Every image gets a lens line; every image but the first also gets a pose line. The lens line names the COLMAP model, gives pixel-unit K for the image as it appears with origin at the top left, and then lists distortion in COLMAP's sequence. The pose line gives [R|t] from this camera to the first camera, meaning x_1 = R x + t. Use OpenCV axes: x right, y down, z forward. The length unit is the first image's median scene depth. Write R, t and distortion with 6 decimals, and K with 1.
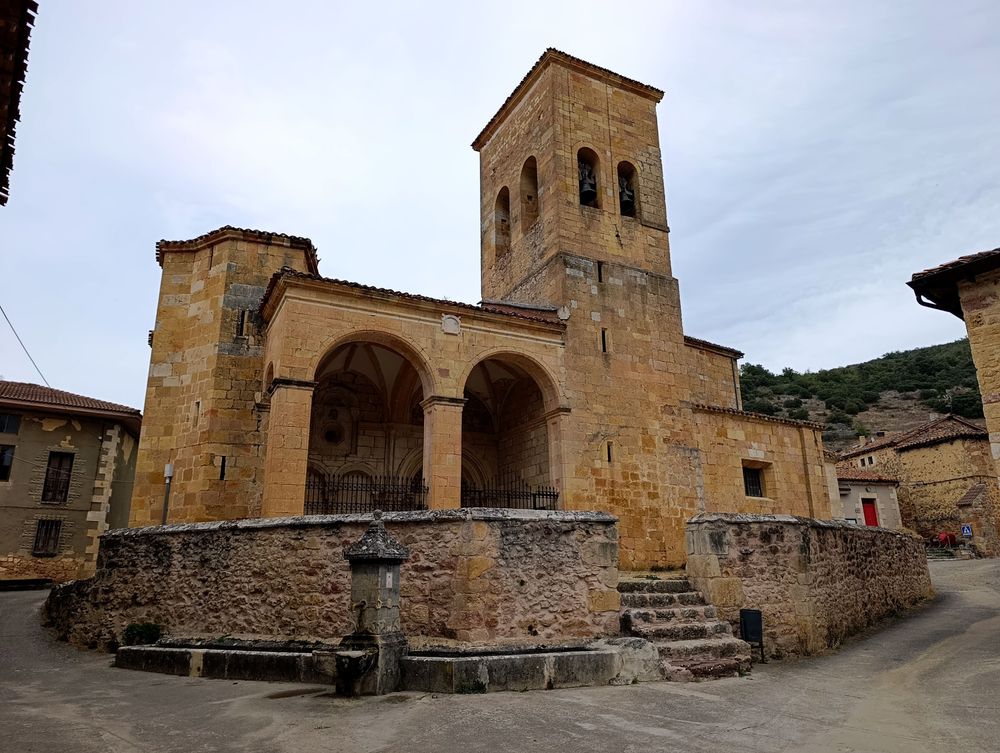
lens RADIAL K [[688.0, 0, 498.6], [0, 688.0, 372.1], [0, 0, 1]] dist [0.024009, -0.006692]
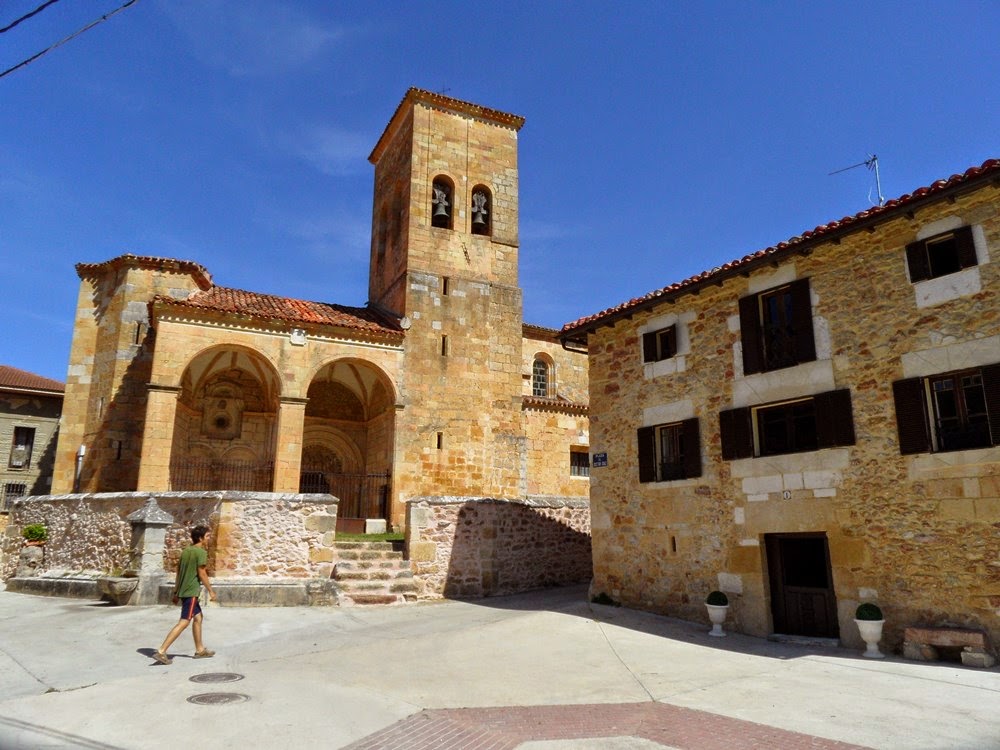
lens RADIAL K [[736.8, 0, 500.4], [0, 736.8, 372.0], [0, 0, 1]] dist [-0.041572, 0.019938]
pose [[0.999381, 0.009174, -0.033975, 0.299490], [-0.007187, 0.998282, 0.058151, -0.076475], [0.034450, -0.057871, 0.997730, -0.265112]]
